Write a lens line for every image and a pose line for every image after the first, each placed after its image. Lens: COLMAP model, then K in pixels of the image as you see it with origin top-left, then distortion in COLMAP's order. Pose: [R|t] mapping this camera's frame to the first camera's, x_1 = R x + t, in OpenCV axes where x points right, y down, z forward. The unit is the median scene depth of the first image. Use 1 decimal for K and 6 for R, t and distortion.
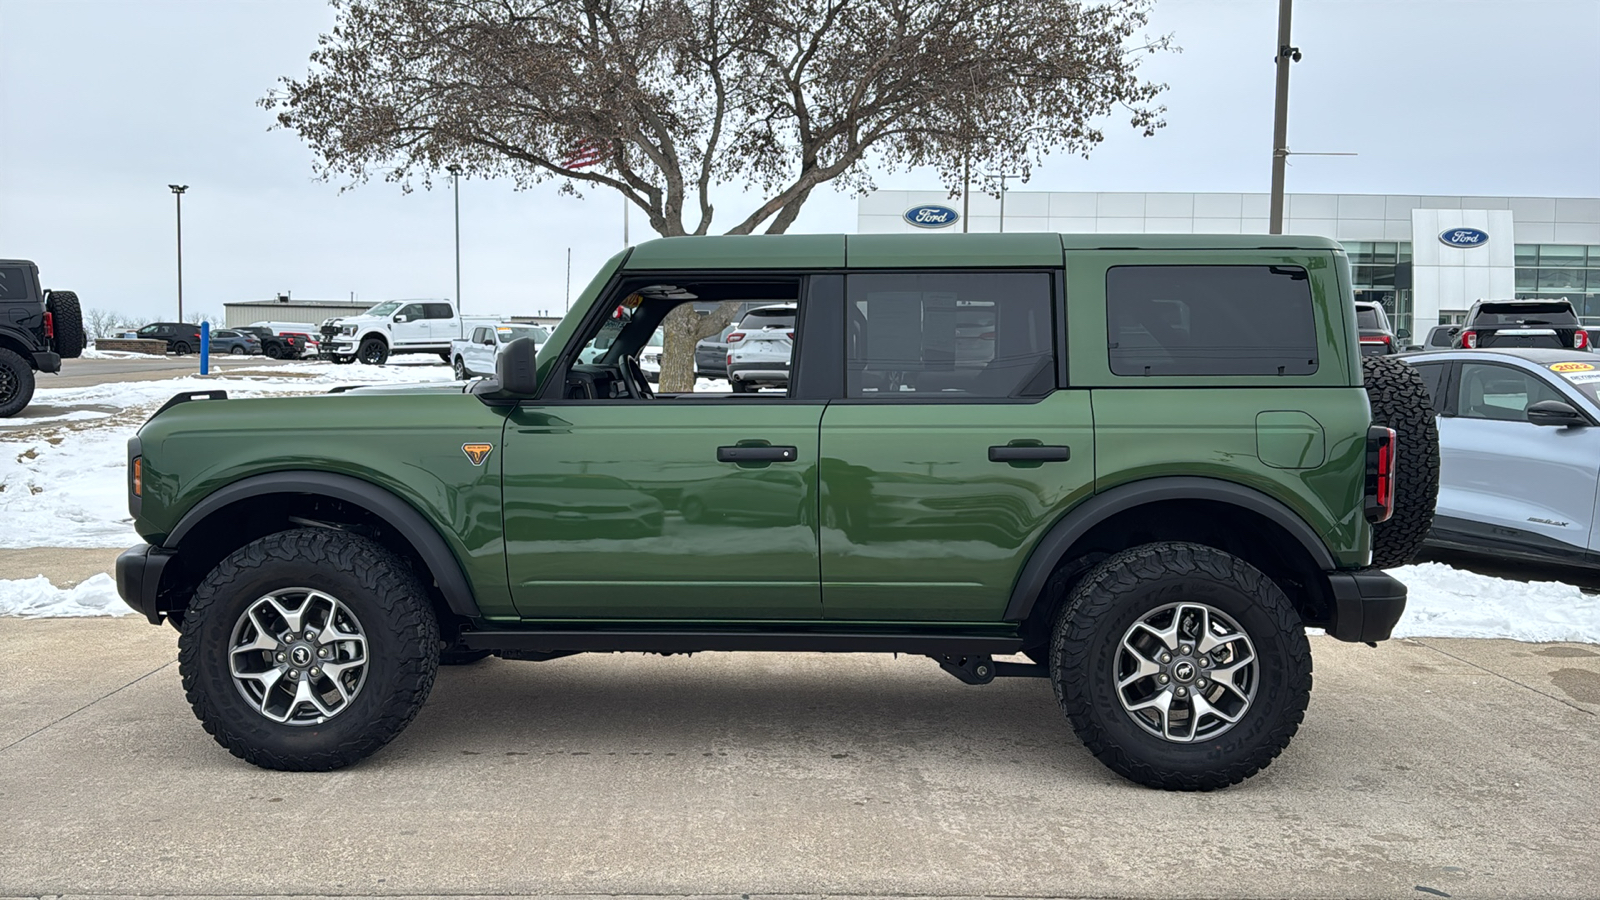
lens RADIAL K [[1363.5, 0, 800.4], [0, 1363.5, 463.1], [0, 0, 1]] dist [0.189540, -0.384049]
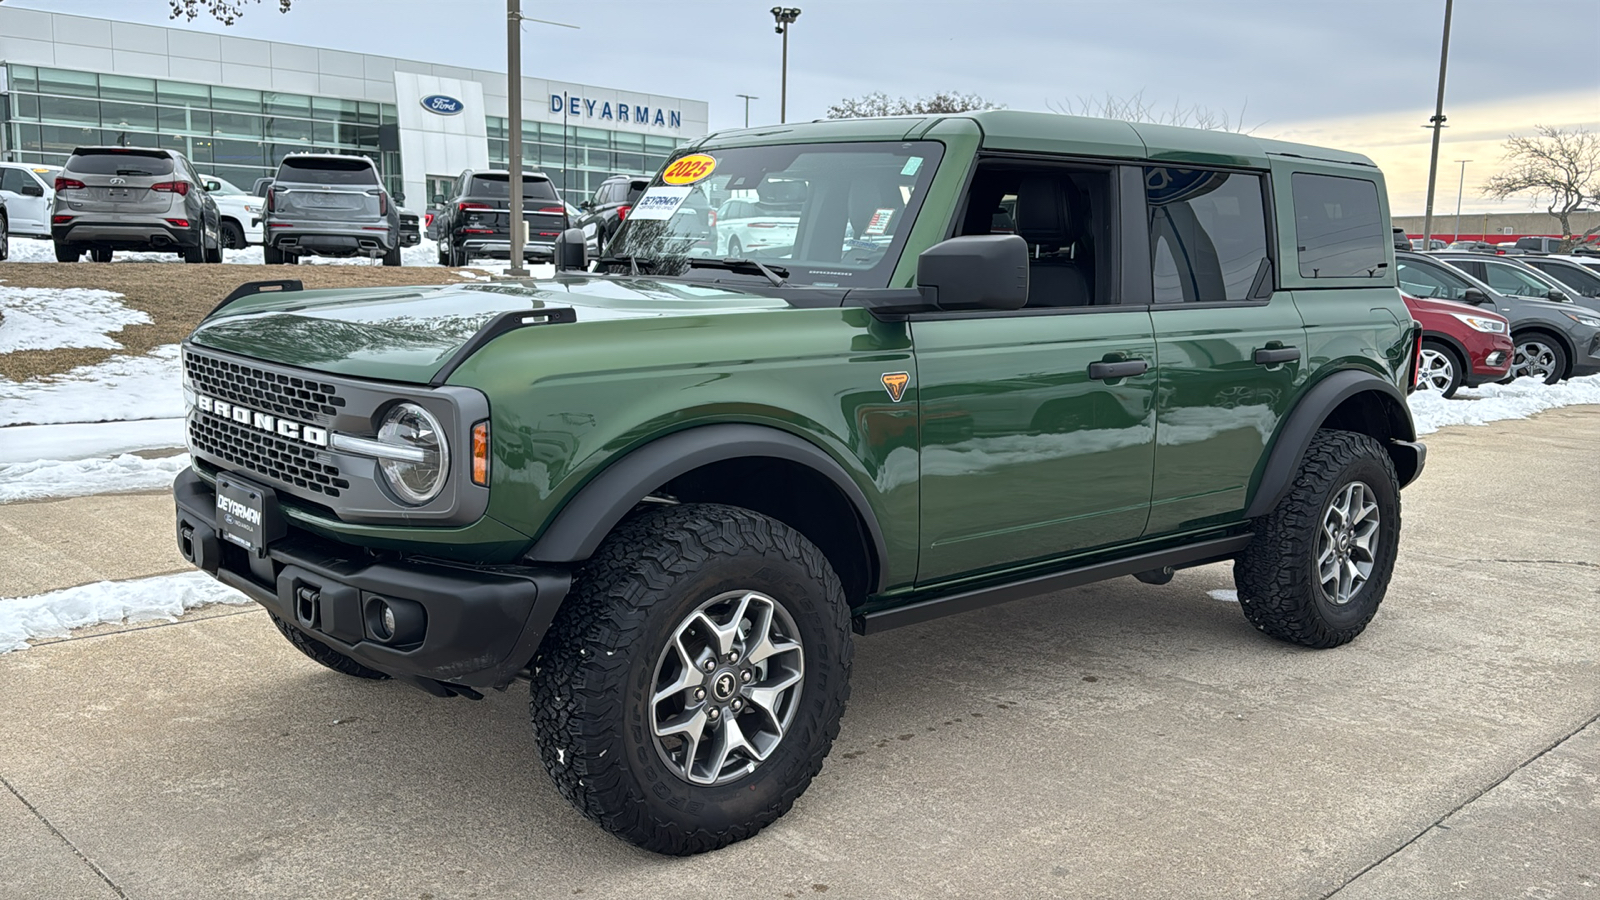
lens RADIAL K [[1363.5, 0, 800.4], [0, 1363.5, 463.1], [0, 0, 1]] dist [0.189540, -0.384049]
pose [[0.728402, -0.095076, 0.678522, -0.795435], [0.025111, 0.993364, 0.112236, -0.051223], [-0.684690, -0.064715, 0.725956, 0.476705]]
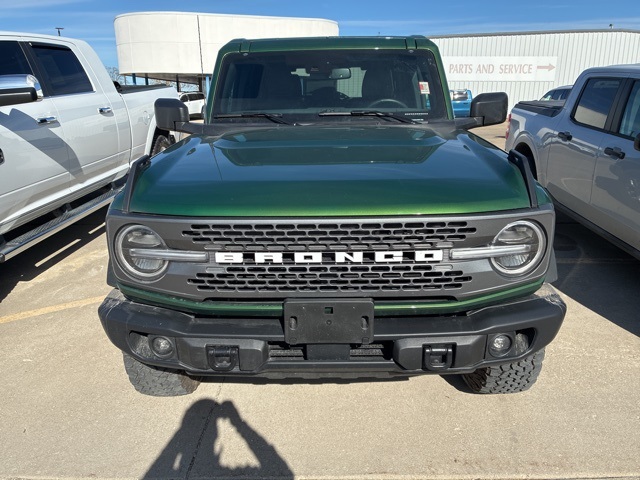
lens RADIAL K [[489.2, 0, 320.0], [0, 489.2, 240.0], [0, 0, 1]] dist [0.032098, -0.003260]
pose [[-0.004047, -0.315404, 0.948949, -0.853634], [0.090950, 0.944908, 0.314449, -0.128510], [-0.995847, 0.087579, 0.024862, 1.195582]]
